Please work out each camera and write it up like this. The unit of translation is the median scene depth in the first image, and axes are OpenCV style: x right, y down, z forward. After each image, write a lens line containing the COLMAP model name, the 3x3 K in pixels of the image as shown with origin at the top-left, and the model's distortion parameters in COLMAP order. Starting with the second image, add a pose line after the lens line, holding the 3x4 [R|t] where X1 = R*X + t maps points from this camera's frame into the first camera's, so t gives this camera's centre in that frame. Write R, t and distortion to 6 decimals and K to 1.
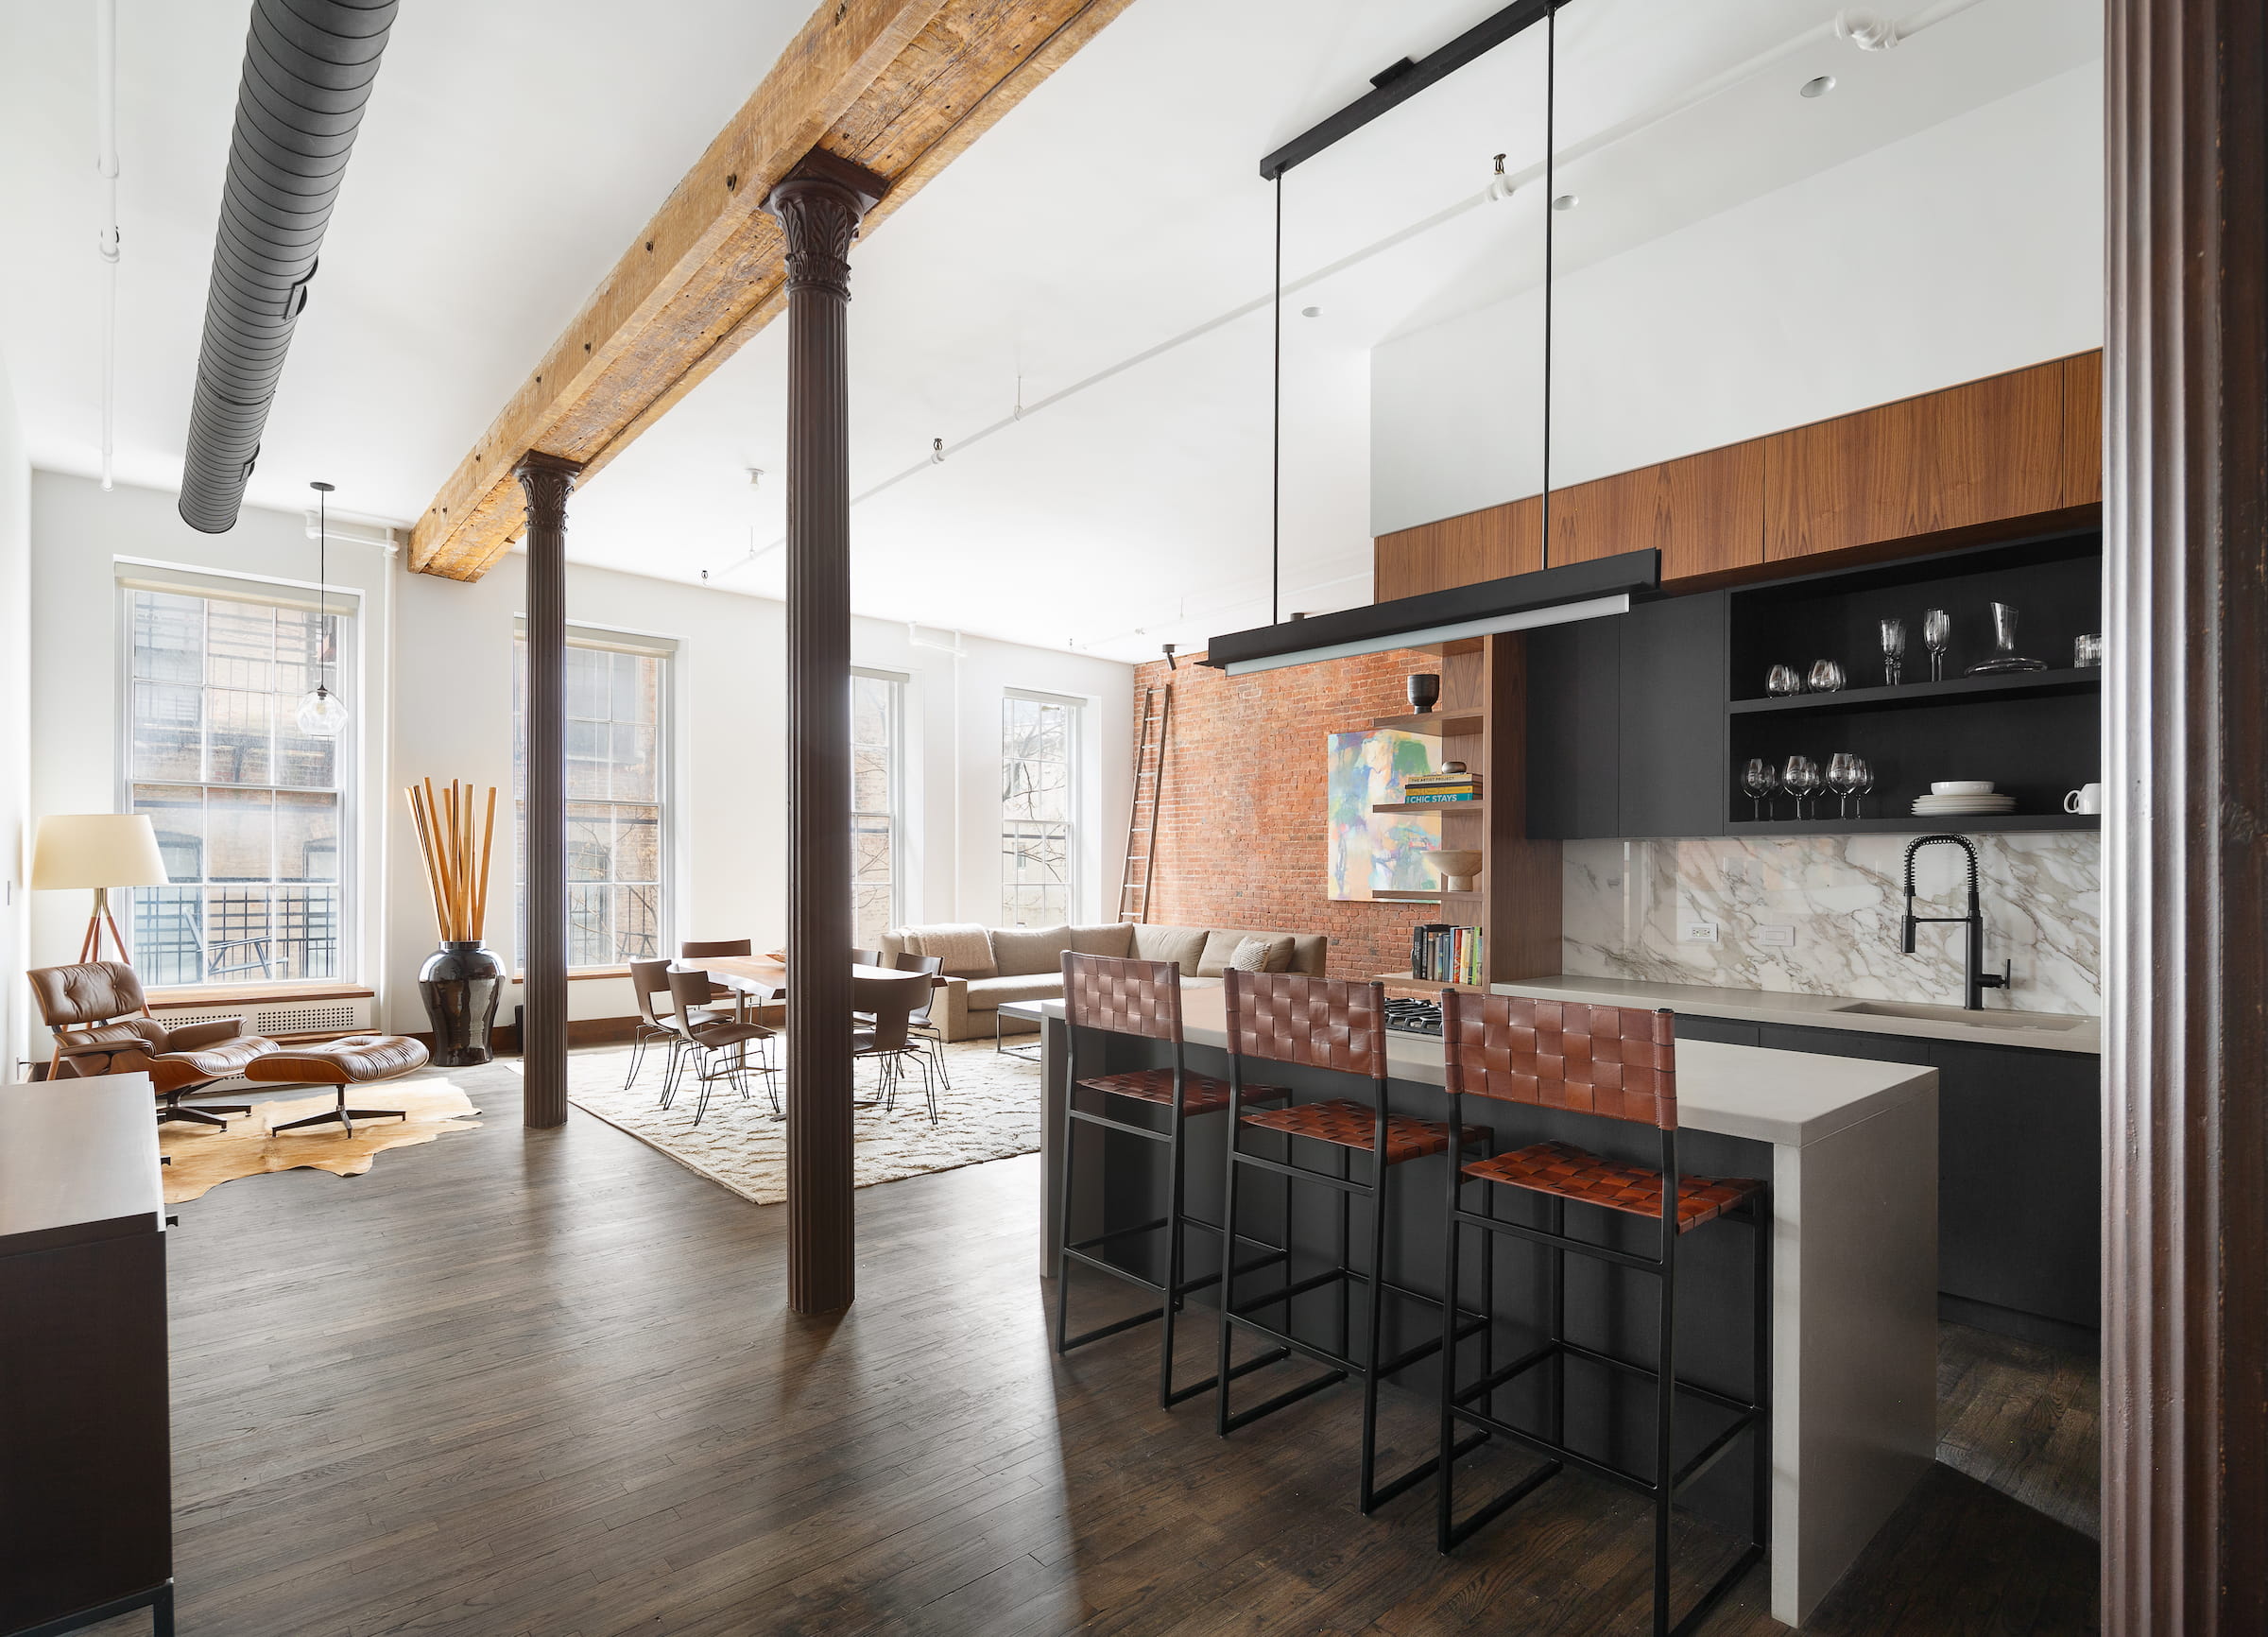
lens RADIAL K [[1111.0, 0, 1119.4], [0, 1111.0, 862.6], [0, 0, 1]] dist [0.012444, -0.001918]
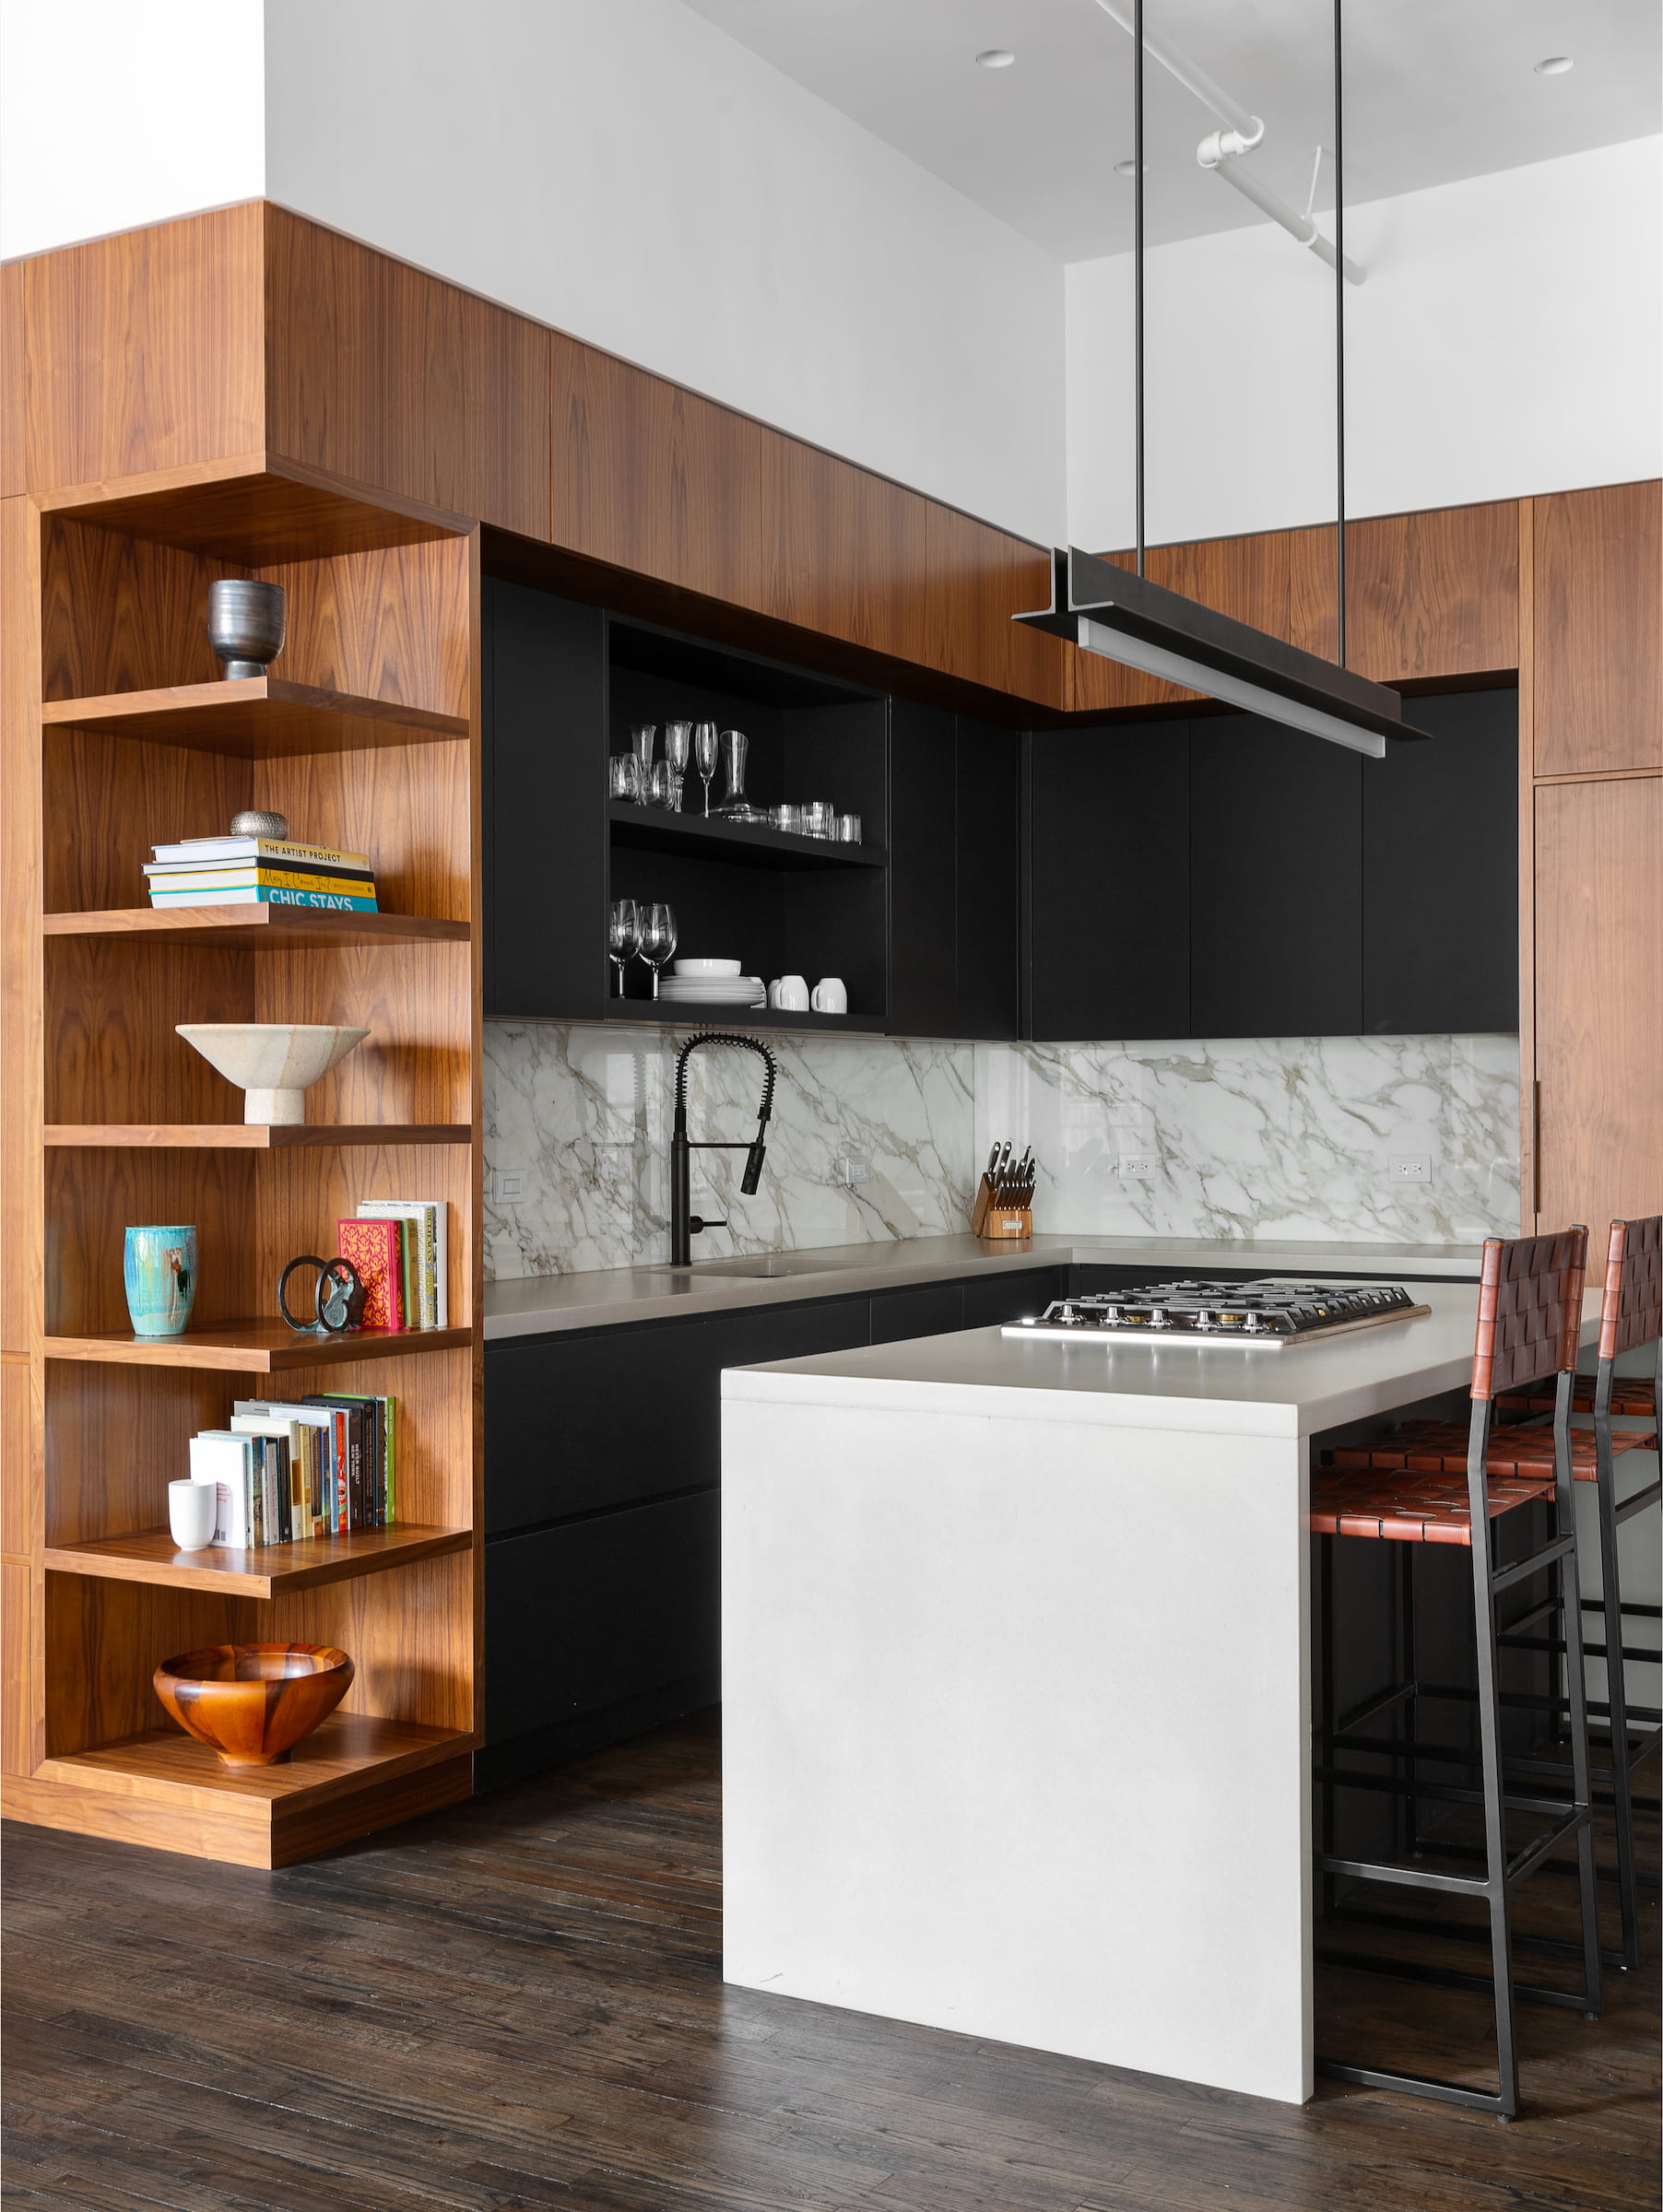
lens RADIAL K [[2496.6, 0, 833.0], [0, 2496.6, 1110.0], [0, 0, 1]] dist [0.022522, 0.000000]
pose [[-0.308359, -0.006846, 0.951245, -0.635841], [-0.004469, 0.999973, 0.005748, 0.013274], [-0.951259, -0.002478, -0.308382, 1.062473]]
